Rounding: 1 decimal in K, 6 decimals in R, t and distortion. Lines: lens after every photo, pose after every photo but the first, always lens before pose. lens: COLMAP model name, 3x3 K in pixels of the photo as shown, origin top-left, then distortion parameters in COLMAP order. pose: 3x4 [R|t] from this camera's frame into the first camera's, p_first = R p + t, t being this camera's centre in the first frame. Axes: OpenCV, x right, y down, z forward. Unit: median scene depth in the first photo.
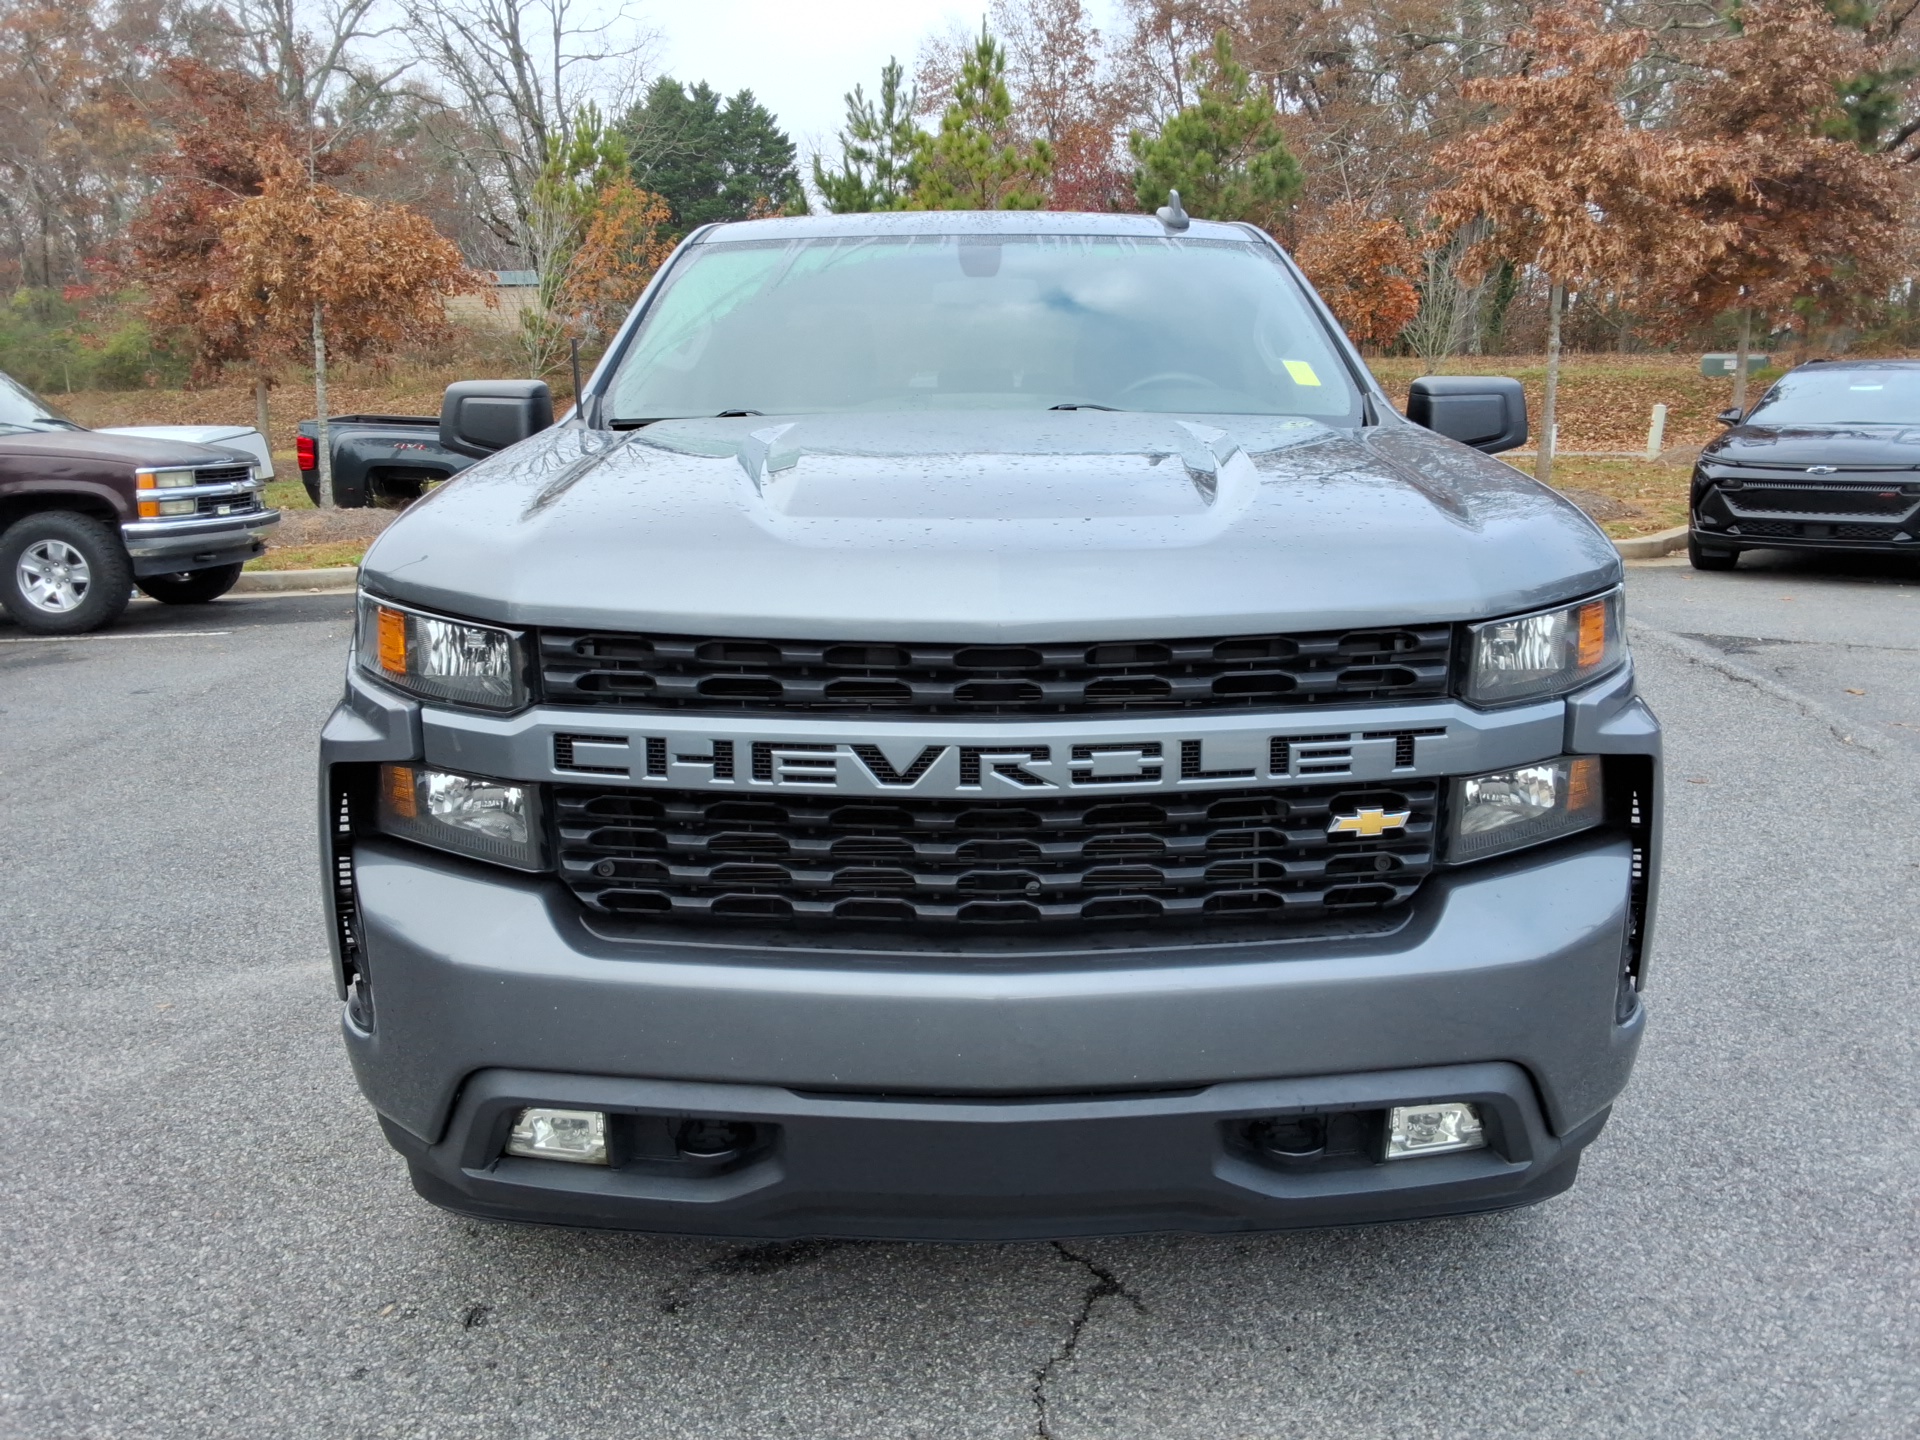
lens RADIAL K [[1534.5, 0, 969.7], [0, 1534.5, 720.2], [0, 0, 1]] dist [0.083024, -0.123765]
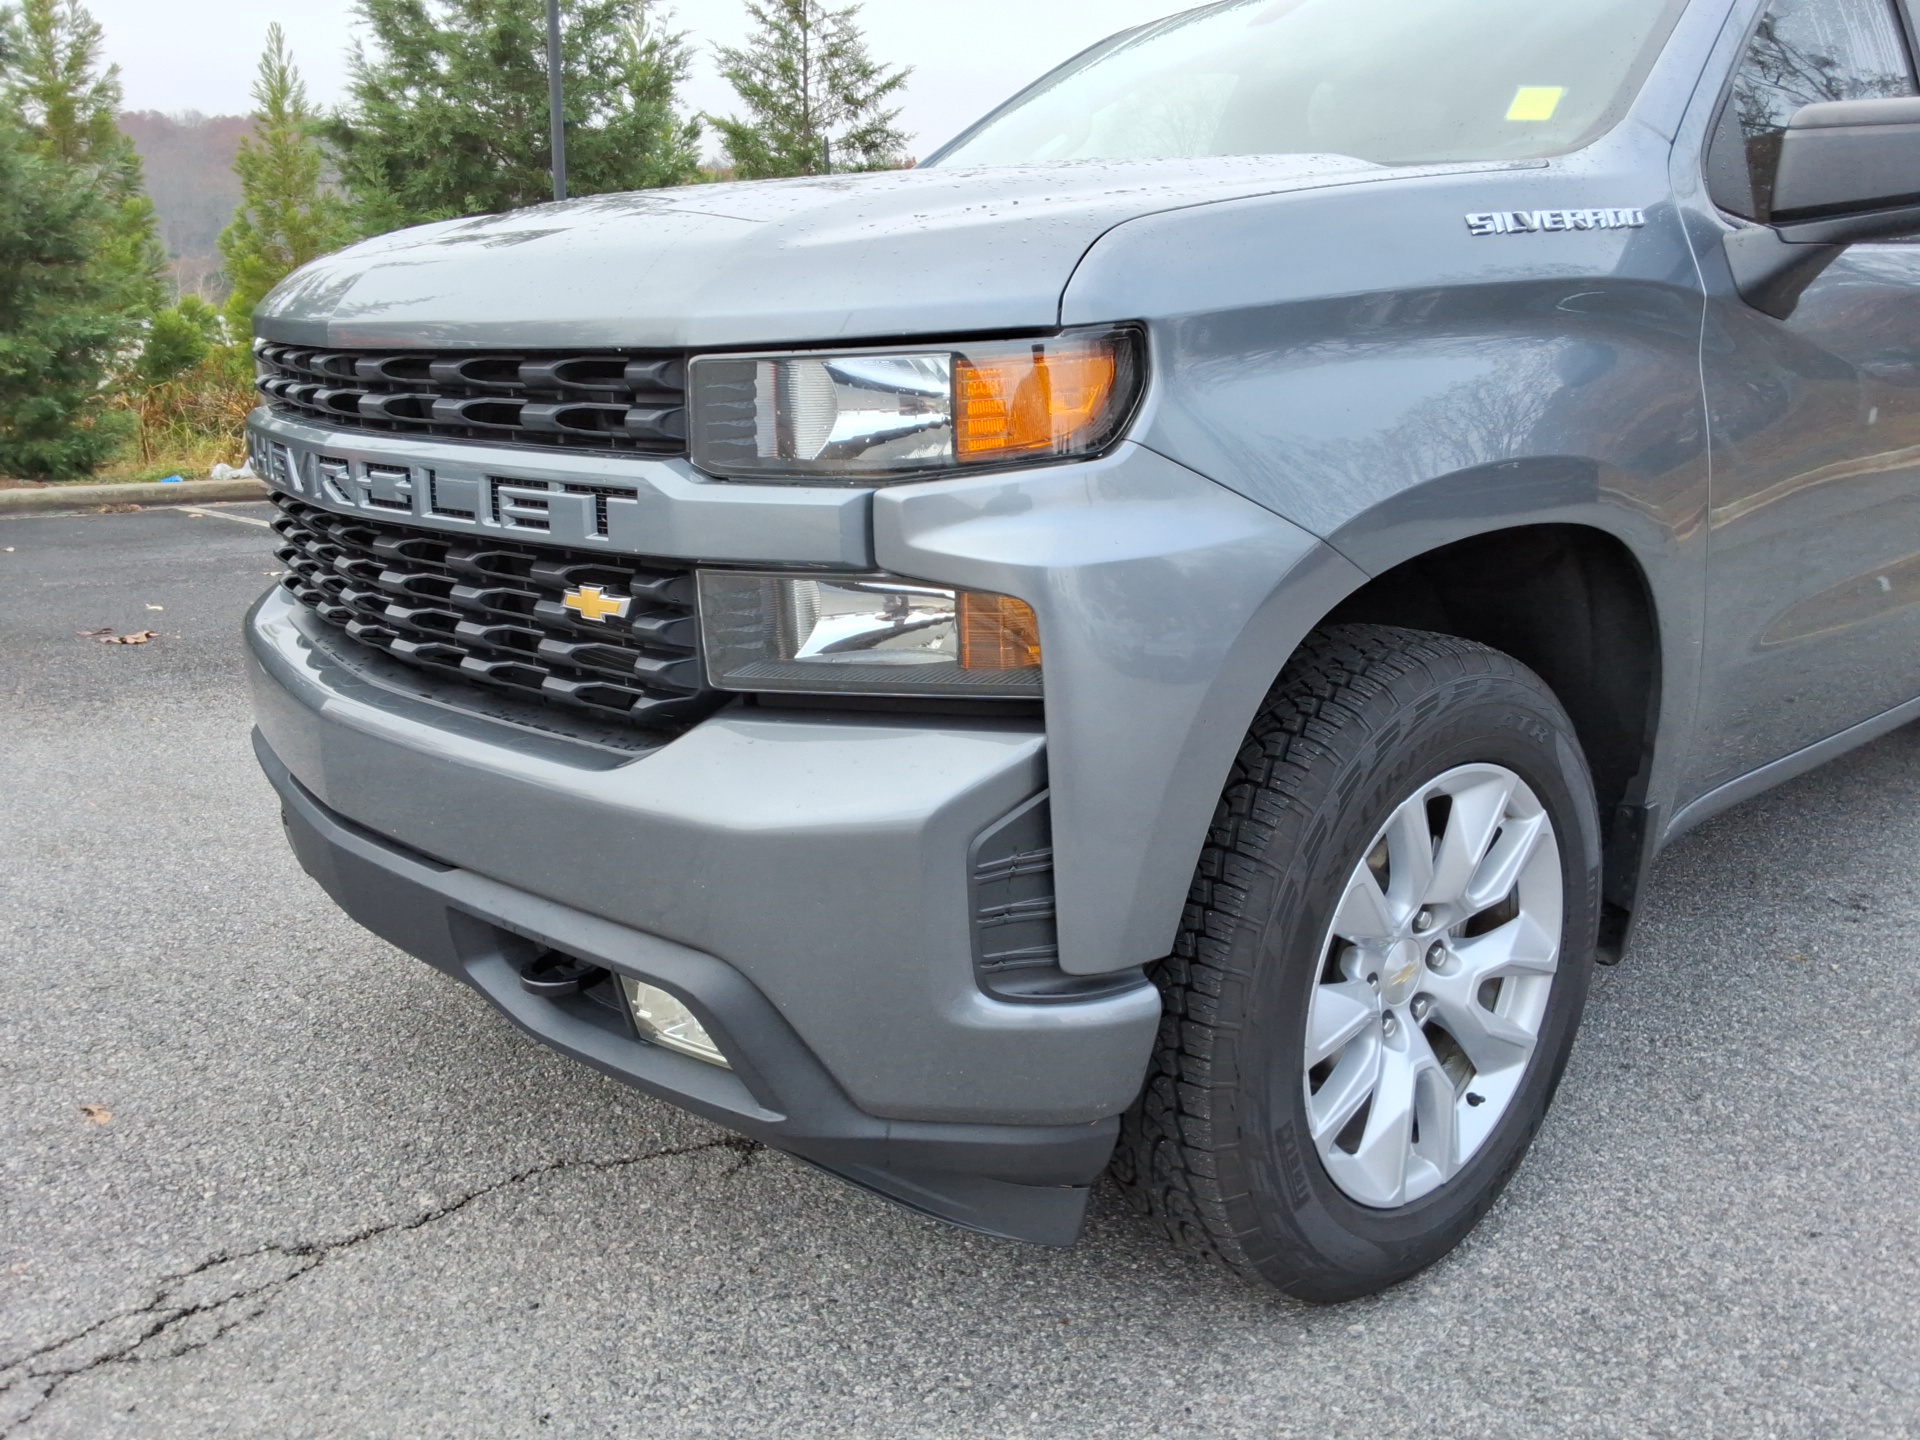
lens RADIAL K [[1534.5, 0, 956.1], [0, 1534.5, 716.0], [0, 0, 1]] dist [0.083024, -0.123765]
pose [[0.646840, 0.195270, -0.737203, 0.976922], [-0.166508, 0.979503, 0.113353, 0.001652], [0.744227, 0.049429, 0.666095, 0.609195]]
